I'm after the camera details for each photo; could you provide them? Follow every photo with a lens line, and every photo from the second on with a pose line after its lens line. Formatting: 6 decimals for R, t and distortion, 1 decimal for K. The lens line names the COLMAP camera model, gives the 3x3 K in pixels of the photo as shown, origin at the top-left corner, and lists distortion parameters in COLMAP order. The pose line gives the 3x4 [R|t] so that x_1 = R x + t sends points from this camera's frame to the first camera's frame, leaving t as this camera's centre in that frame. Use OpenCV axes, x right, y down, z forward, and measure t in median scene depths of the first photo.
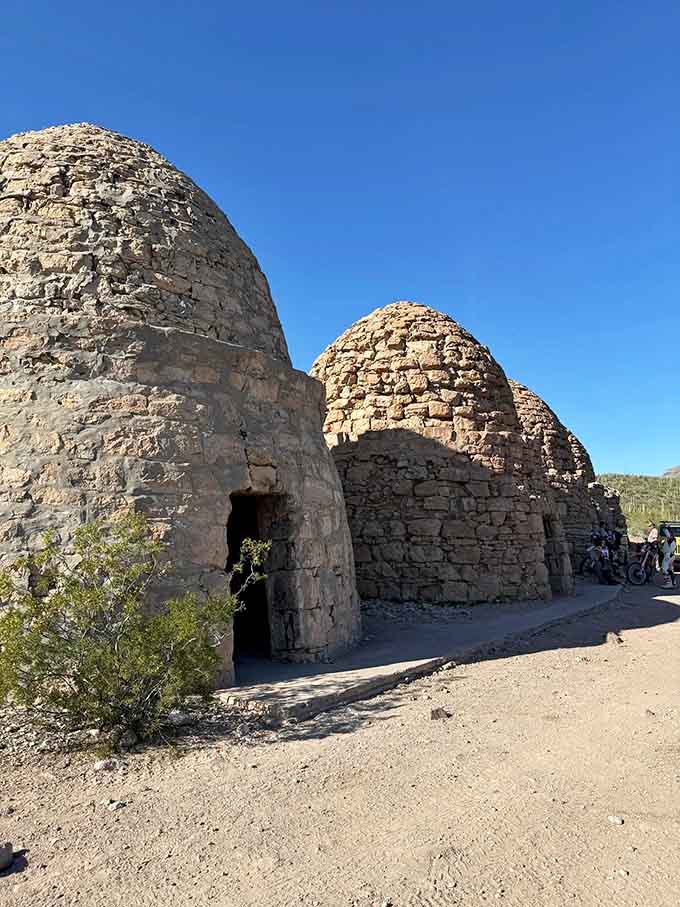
lens RADIAL K [[606.2, 0, 340.0], [0, 606.2, 453.5], [0, 0, 1]] dist [0.161926, -0.286528]
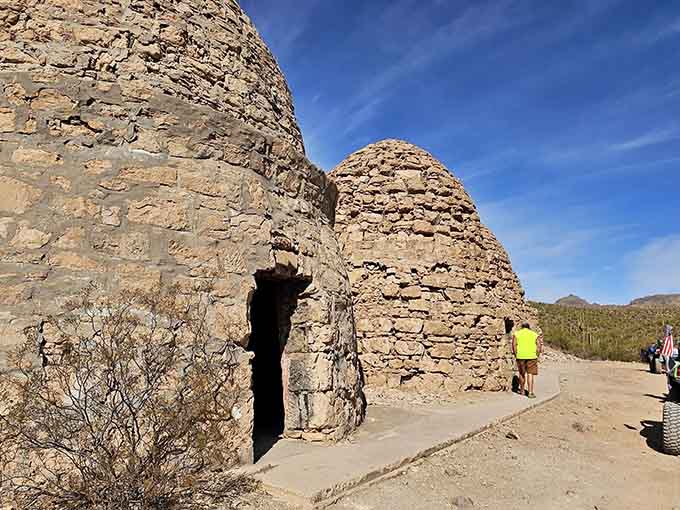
lens RADIAL K [[466.8, 0, 339.1], [0, 466.8, 269.2], [0, 0, 1]] dist [0.089048, -0.090550]
pose [[0.997827, 0.048665, 0.044429, -0.037870], [-0.048155, 0.998762, -0.012464, 0.031108], [-0.044981, 0.010298, 0.998935, 0.109309]]
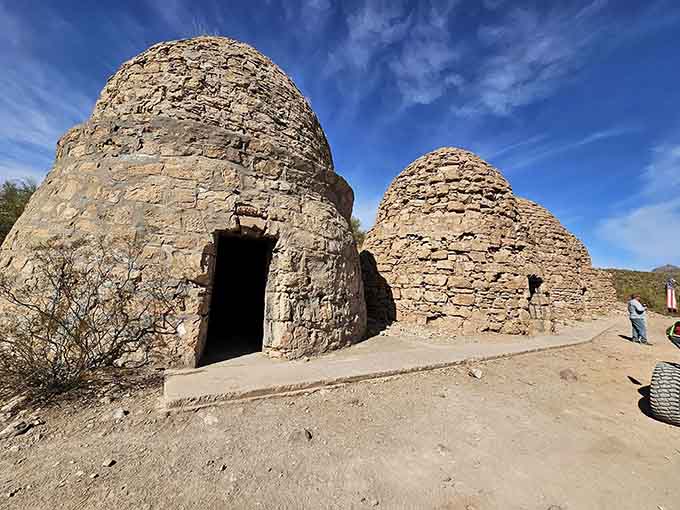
lens RADIAL K [[275.6, 0, 340.0], [0, 275.6, 255.0], [0, 0, 1]] dist [-0.000223, -0.000036]
pose [[0.933404, 0.028251, -0.357713, 0.155424], [-0.022885, 0.999553, 0.019227, 0.049614], [0.358096, -0.009760, 0.933634, 0.254414]]
